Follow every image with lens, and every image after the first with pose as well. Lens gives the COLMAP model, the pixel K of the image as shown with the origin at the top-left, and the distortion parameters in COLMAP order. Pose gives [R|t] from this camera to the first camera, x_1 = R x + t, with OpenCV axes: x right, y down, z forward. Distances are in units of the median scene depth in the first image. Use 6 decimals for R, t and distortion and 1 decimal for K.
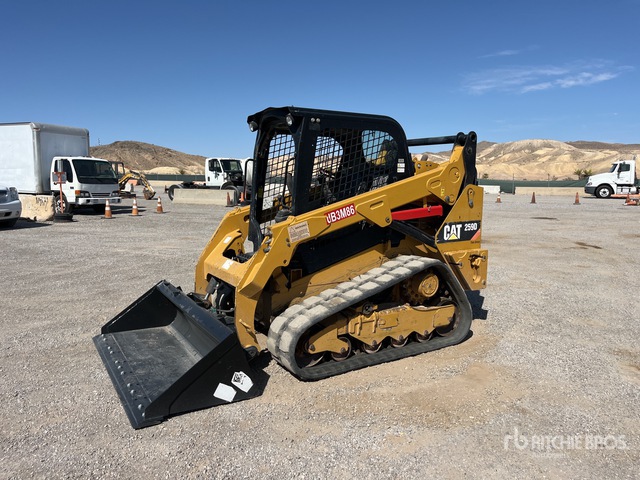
lens RADIAL K [[458.4, 0, 322.8], [0, 458.4, 237.9], [0, 0, 1]] dist [0.052027, -0.016446]
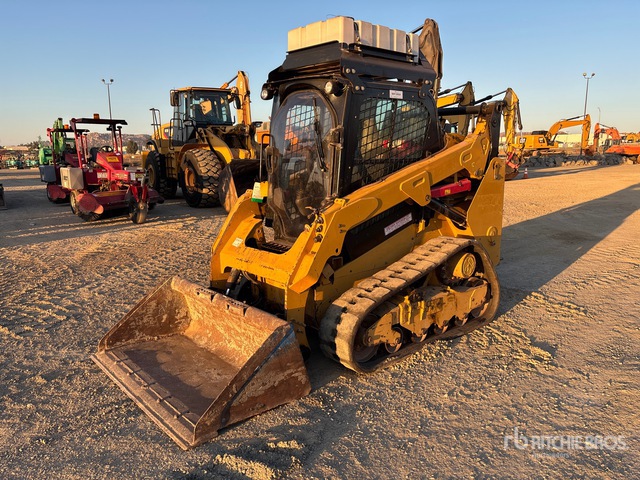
lens RADIAL K [[458.4, 0, 320.0], [0, 458.4, 241.9], [0, 0, 1]] dist [0.052027, -0.016446]
pose [[0.984650, -0.049470, 0.167382, -0.218584], [0.039930, 0.997406, 0.059888, -0.015242], [-0.169910, -0.052286, 0.984072, 0.114773]]
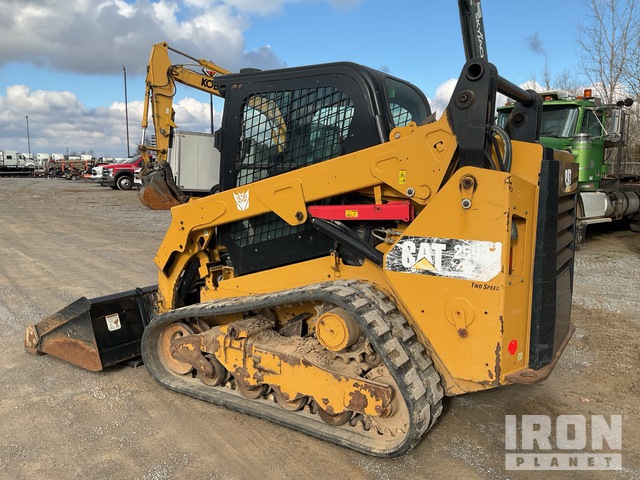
lens RADIAL K [[512.1, 0, 321.3], [0, 512.1, 236.2], [0, 0, 1]] dist [0.047425, 0.001282]
pose [[0.446862, 0.114547, -0.887239, 0.787289], [-0.140196, 0.988481, 0.057008, -0.054677], [0.883549, 0.098913, 0.457774, 0.648213]]
